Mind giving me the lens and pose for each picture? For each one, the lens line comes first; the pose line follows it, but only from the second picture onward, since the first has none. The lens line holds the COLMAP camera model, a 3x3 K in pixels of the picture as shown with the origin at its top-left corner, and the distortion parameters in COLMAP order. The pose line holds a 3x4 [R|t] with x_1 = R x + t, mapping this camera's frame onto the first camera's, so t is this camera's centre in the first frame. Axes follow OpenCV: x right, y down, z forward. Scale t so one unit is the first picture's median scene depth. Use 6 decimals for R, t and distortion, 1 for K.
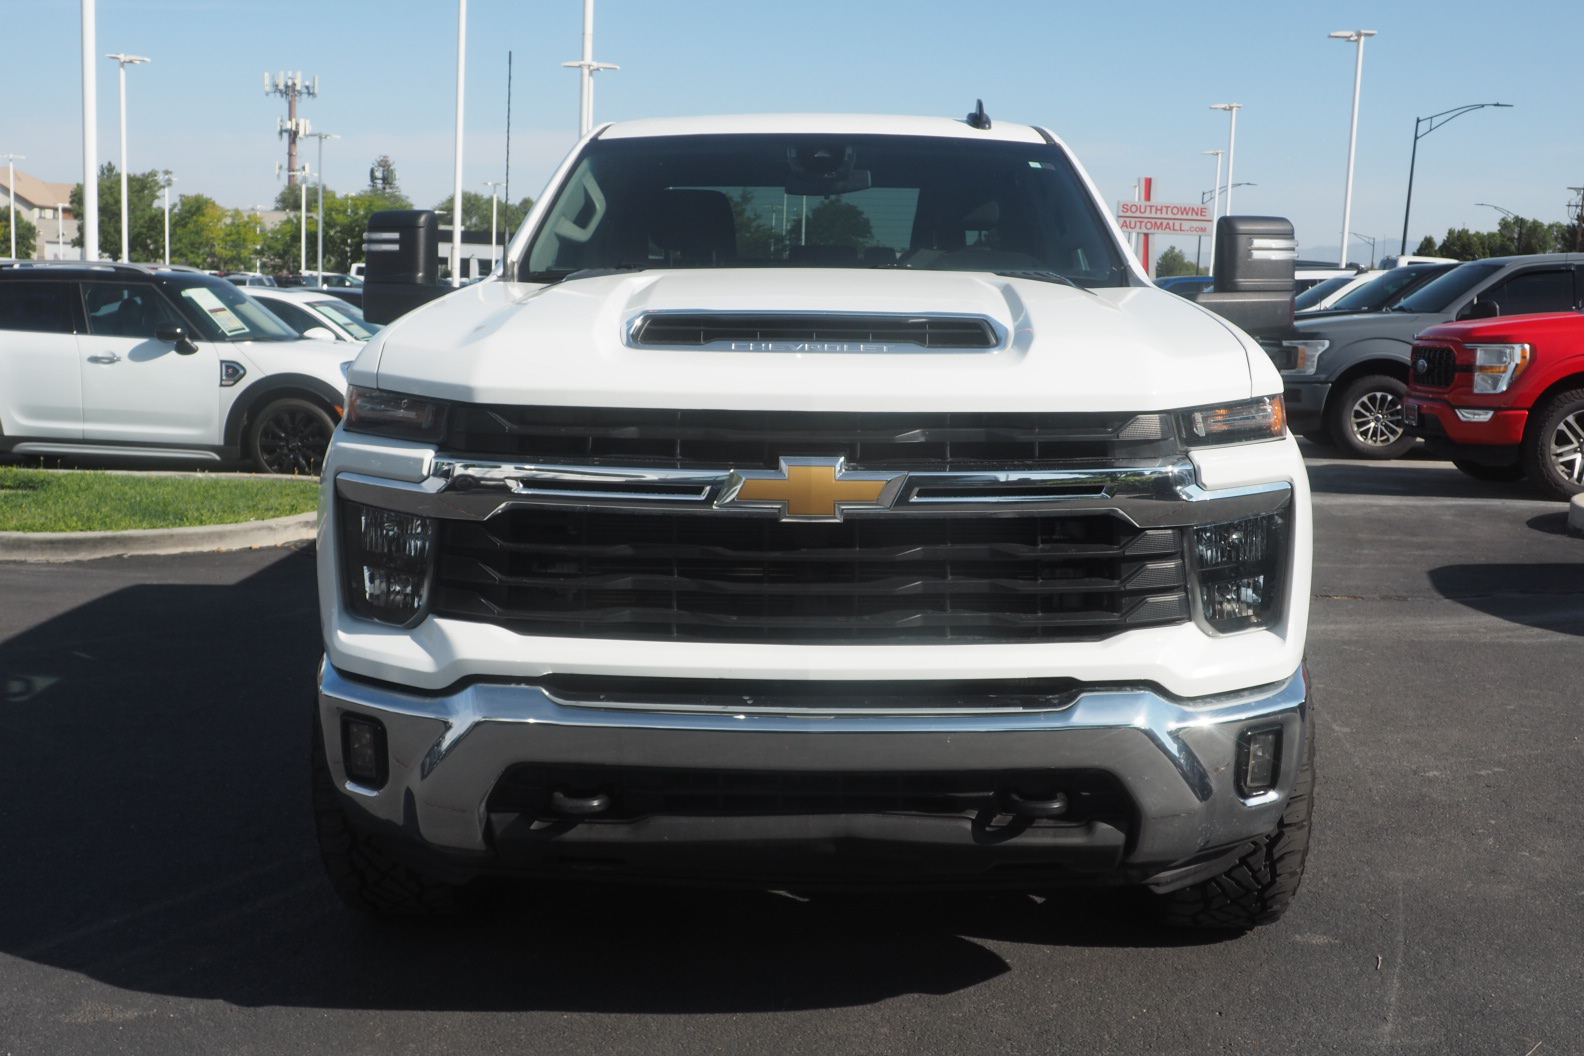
lens RADIAL K [[1738.2, 0, 791.3], [0, 1738.2, 529.1], [0, 0, 1]] dist [0.008267, 0.000000]
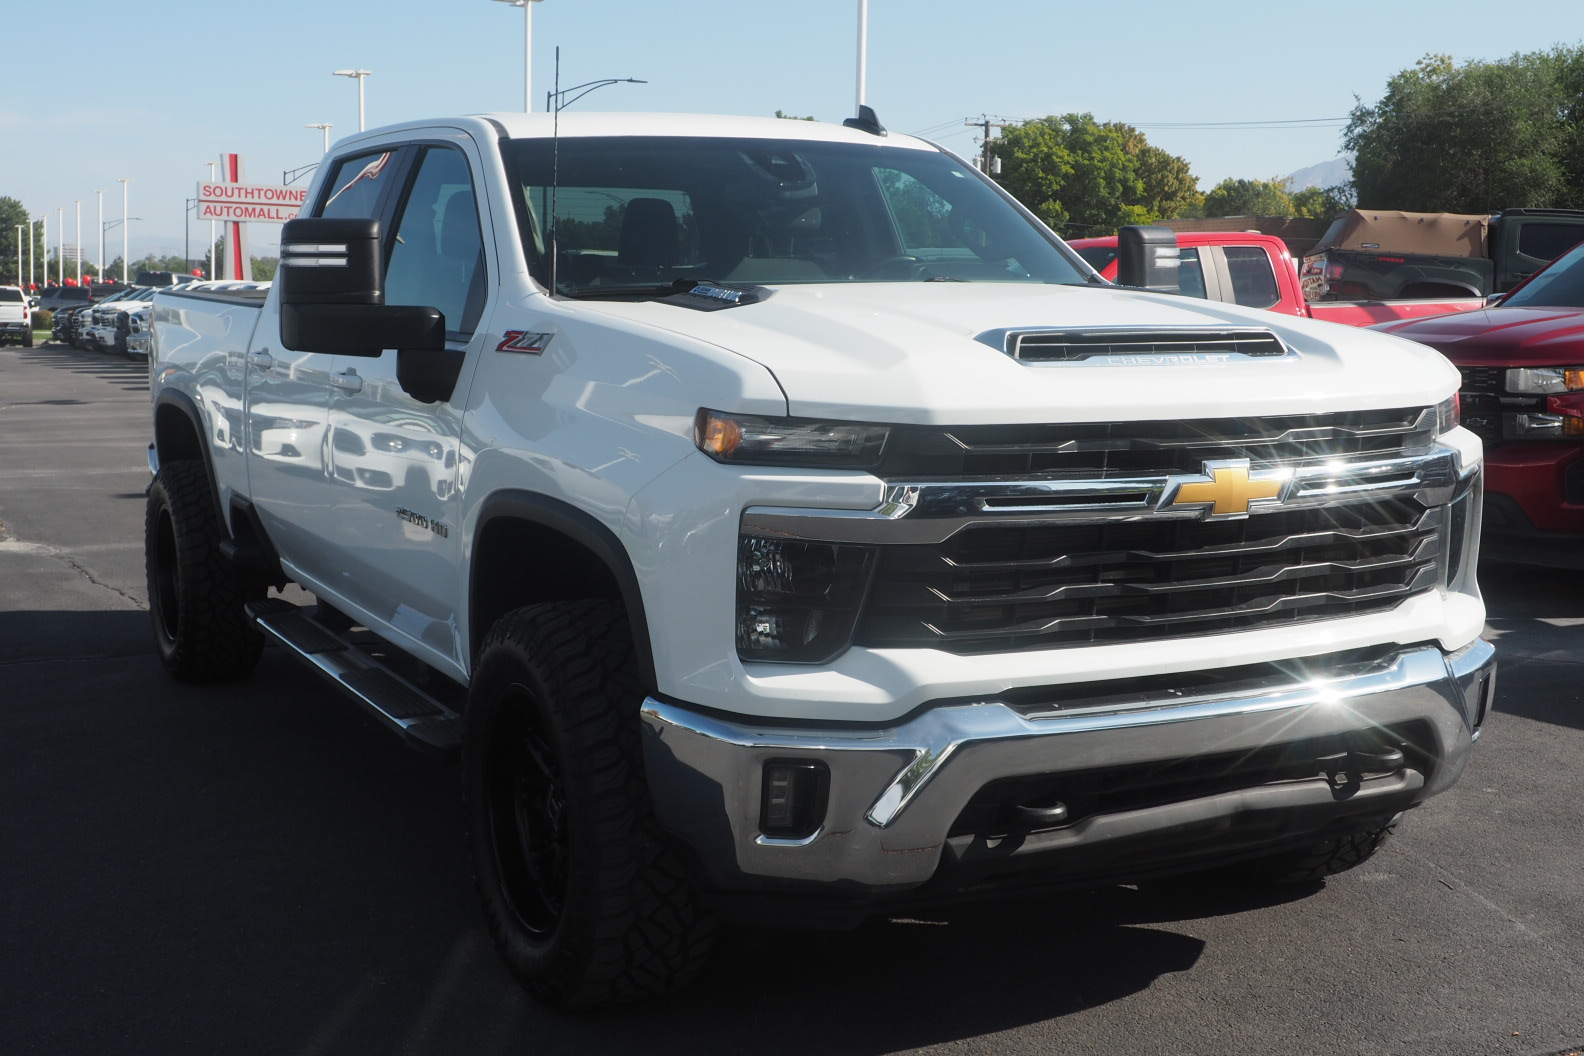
lens RADIAL K [[2152.4, 0, 792.1], [0, 2152.4, 526.3], [0, 0, 1]] dist [-0.013275, 0.000000]
pose [[0.866468, -0.069212, 0.494411, -0.841174], [0.081879, 0.996634, -0.003977, -0.015947], [-0.492472, 0.043928, 0.869219, -0.027589]]
